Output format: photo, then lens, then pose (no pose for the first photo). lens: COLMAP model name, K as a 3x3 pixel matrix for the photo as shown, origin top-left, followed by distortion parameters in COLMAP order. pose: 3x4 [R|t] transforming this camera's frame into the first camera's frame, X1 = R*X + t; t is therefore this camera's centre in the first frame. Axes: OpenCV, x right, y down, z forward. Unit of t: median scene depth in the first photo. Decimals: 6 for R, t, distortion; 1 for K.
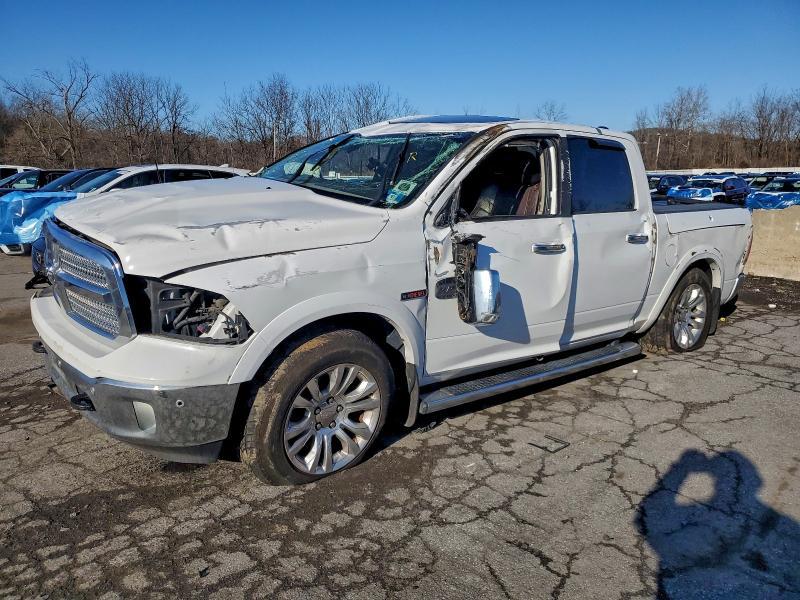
lens RADIAL K [[621.7, 0, 395.8], [0, 621.7, 304.1], [0, 0, 1]] dist [0.031957, -0.012262]
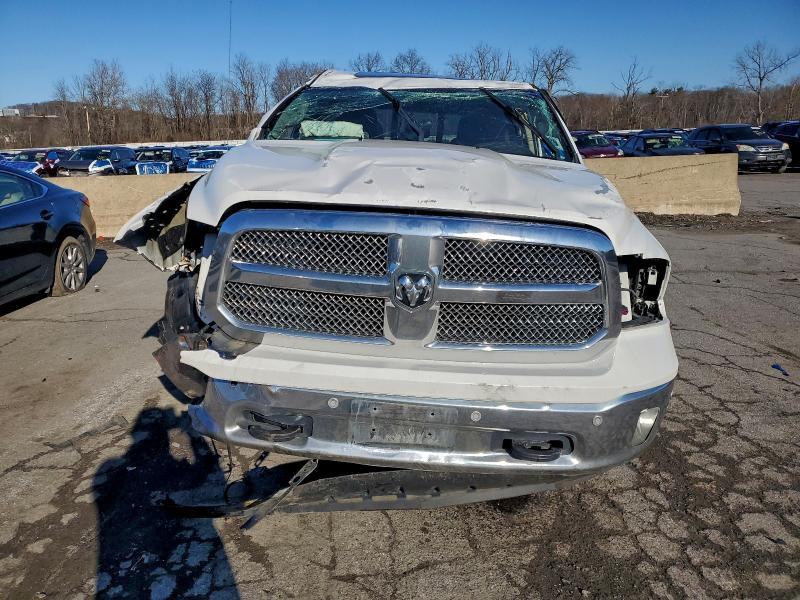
lens RADIAL K [[621.7, 0, 396.9], [0, 621.7, 294.5], [0, 0, 1]] dist [0.031957, -0.012262]
pose [[0.655782, -0.196189, 0.729013, -1.118253], [0.179381, 0.978481, 0.101964, -0.115642], [-0.733330, 0.063905, 0.676863, 0.648375]]
